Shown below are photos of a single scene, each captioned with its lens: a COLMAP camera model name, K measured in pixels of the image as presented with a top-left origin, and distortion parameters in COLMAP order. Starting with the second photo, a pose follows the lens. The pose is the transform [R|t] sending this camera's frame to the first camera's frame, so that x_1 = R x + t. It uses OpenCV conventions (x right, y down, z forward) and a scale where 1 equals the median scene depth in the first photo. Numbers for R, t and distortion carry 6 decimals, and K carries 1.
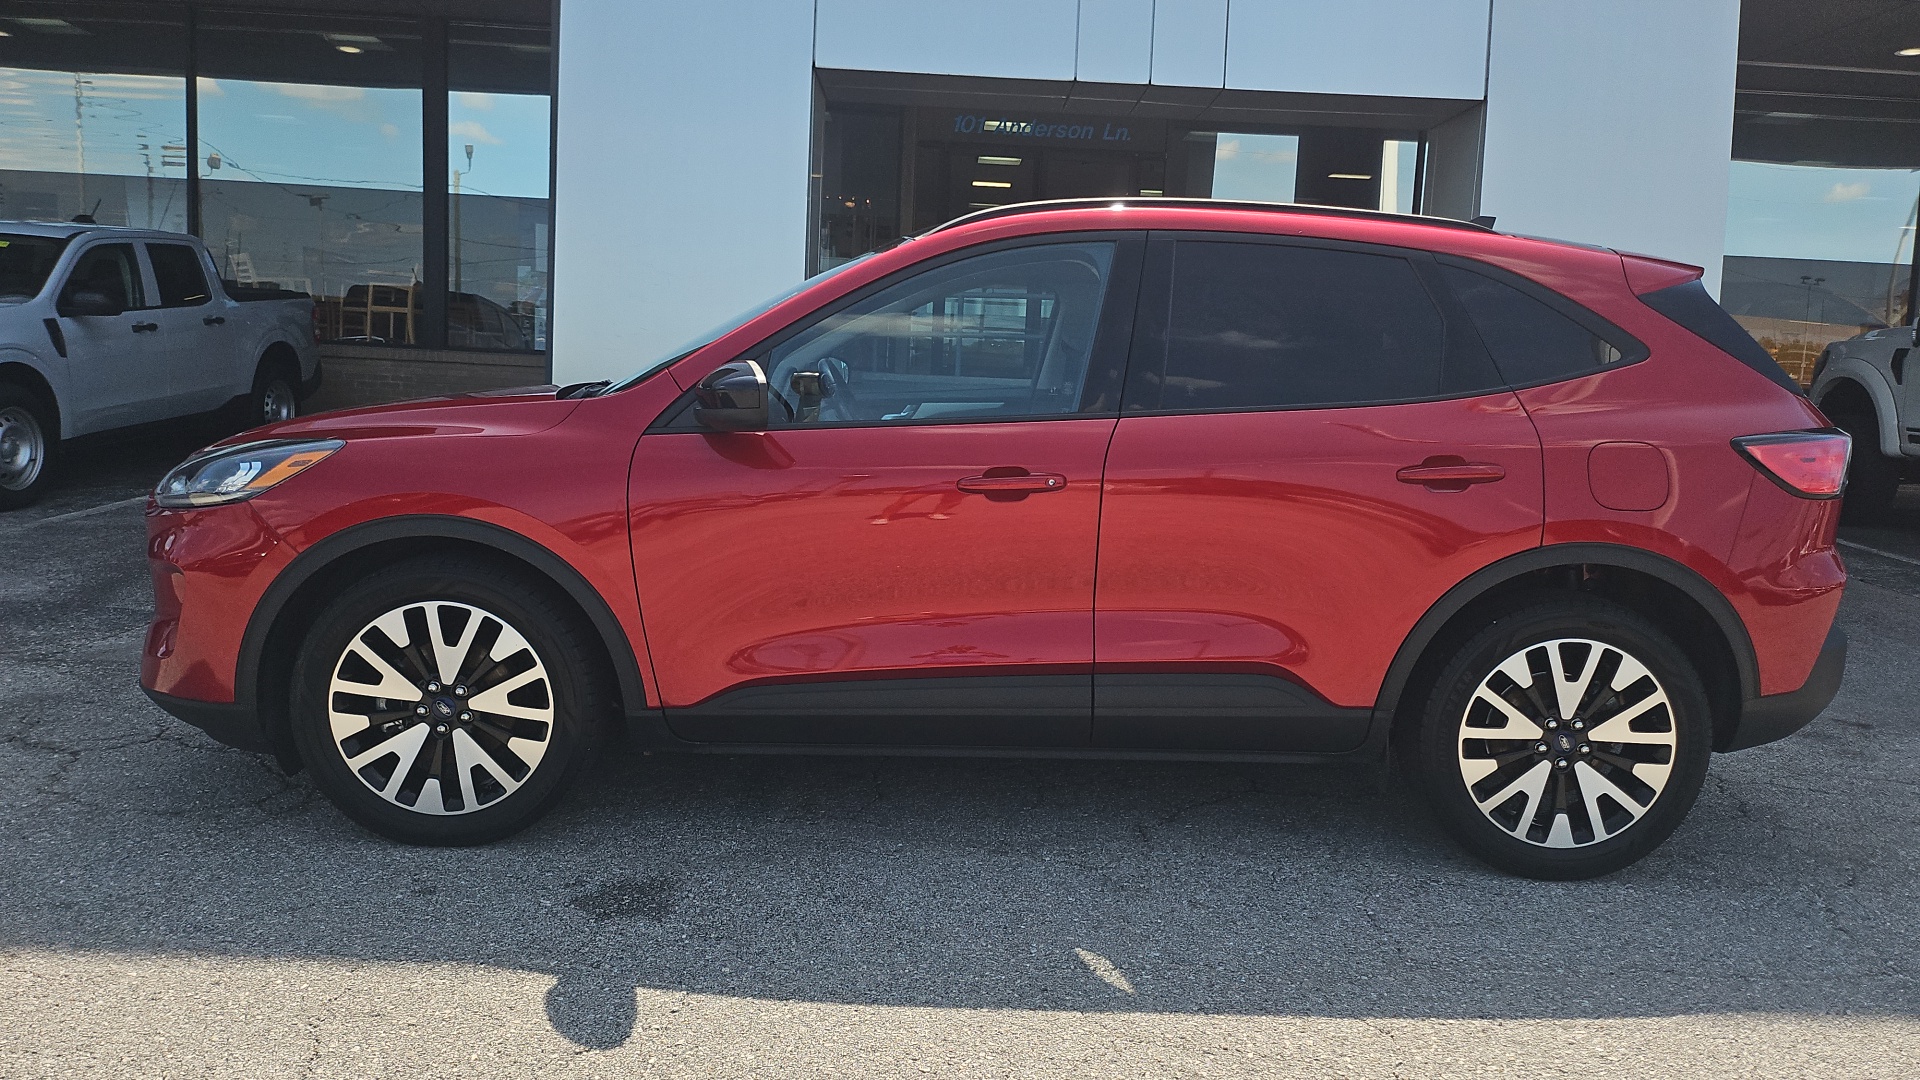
lens RADIAL K [[1352.0, 0, 964.7], [0, 1352.0, 538.7], [0, 0, 1]] dist [0.076884, -0.095491]
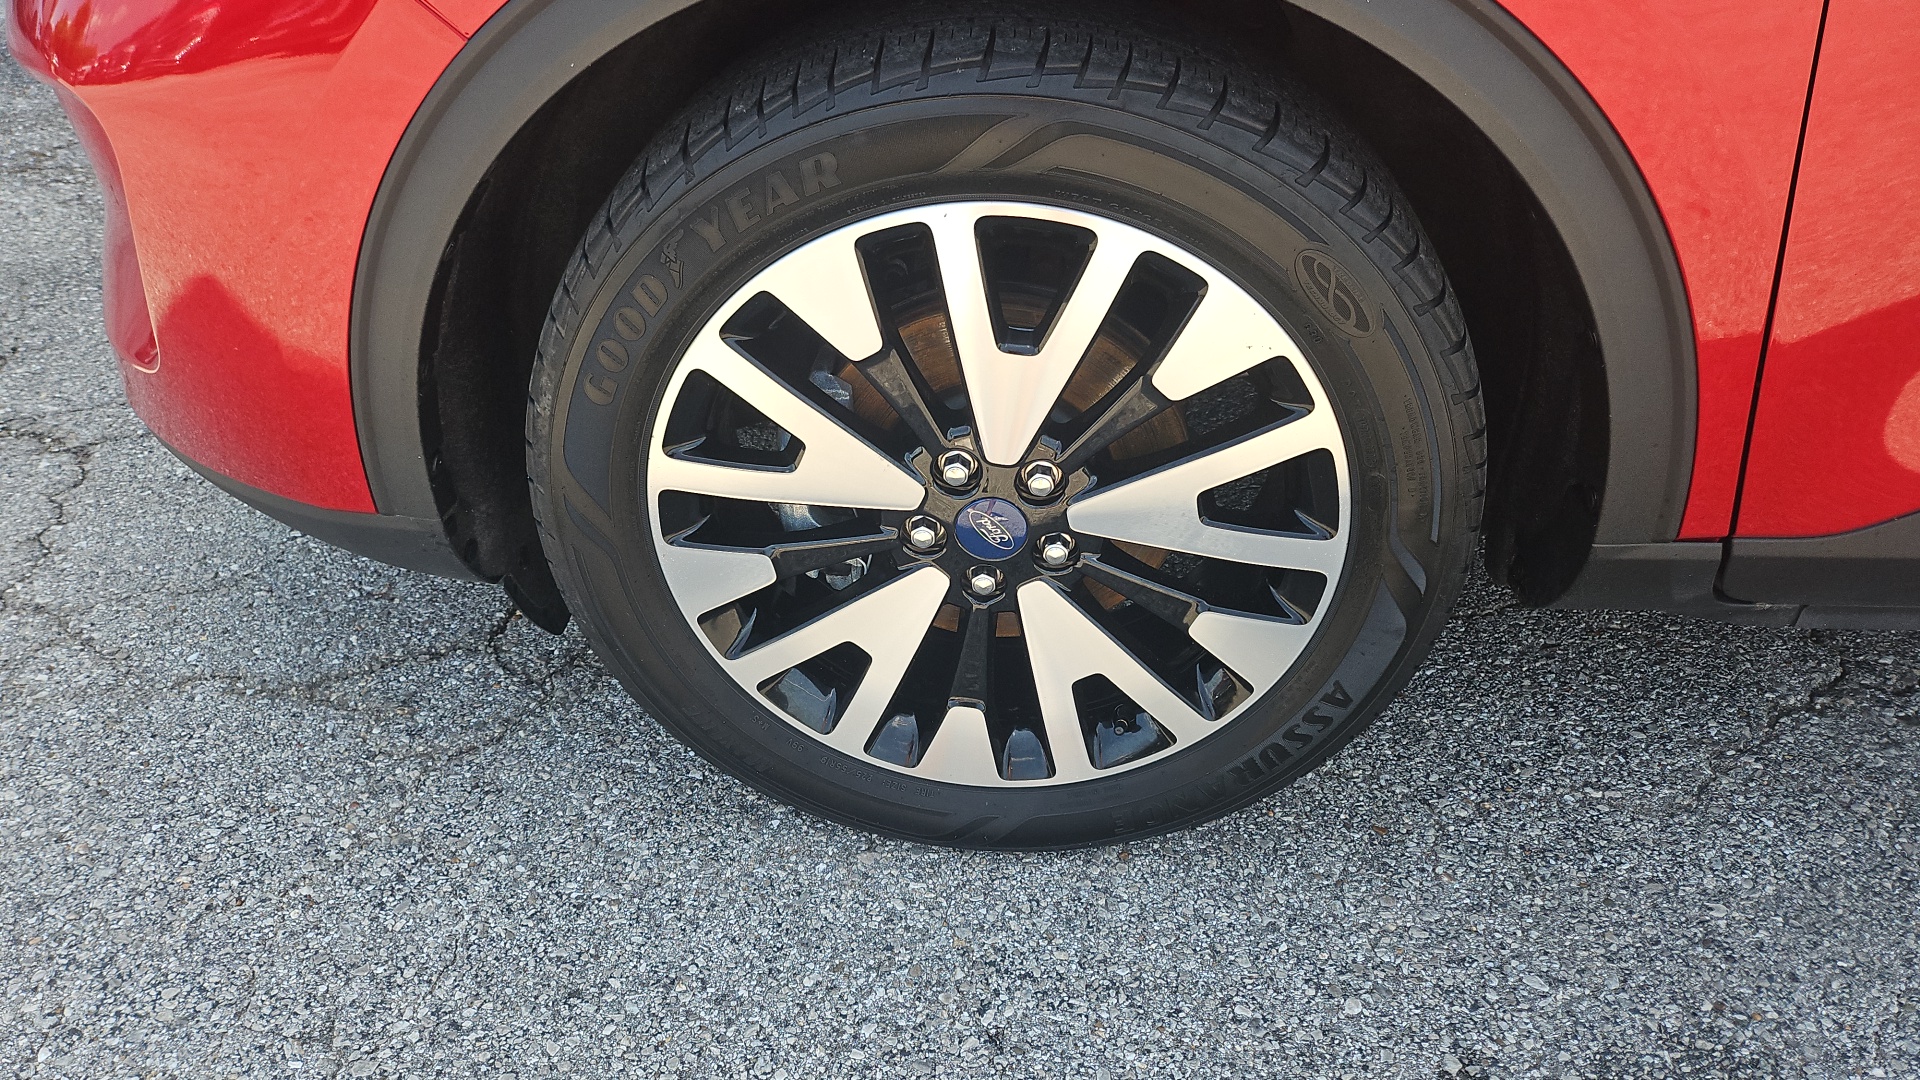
lens RADIAL K [[1329.8, 0, 952.1], [0, 1329.8, 537.2], [0, 0, 1]] dist [0.051719, -0.001036]
pose [[0.992455, 0.006466, -0.122436, -0.350995], [0.050237, 0.889485, 0.454194, -0.015207], [0.111842, -0.456918, 0.882450, 0.720610]]
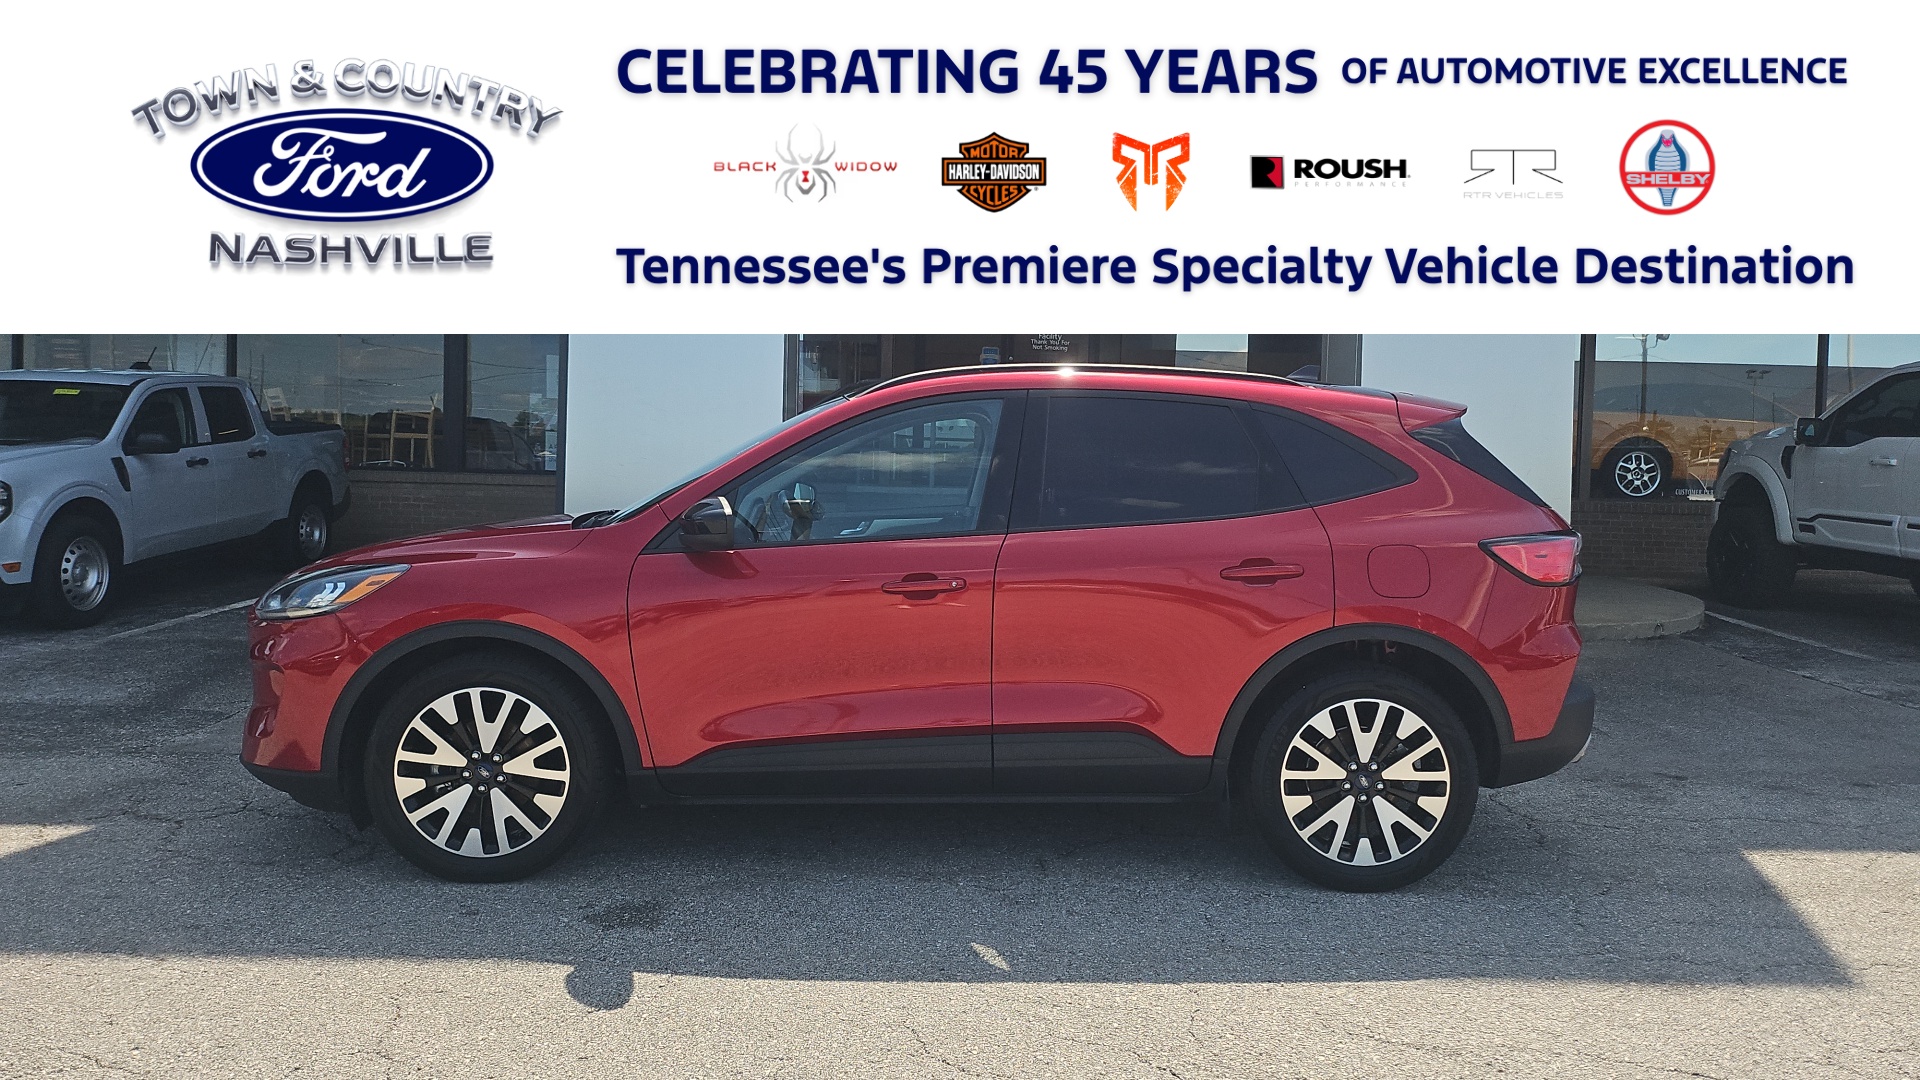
lens RADIAL K [[1352.0, 0, 964.7], [0, 1352.0, 538.7], [0, 0, 1]] dist [0.076884, -0.095491]
pose [[0.999778, -0.020872, -0.002876, 0.076447], [0.020600, 0.997014, -0.074423, 0.010750], [0.004421, 0.074348, 0.997223, -0.286935]]
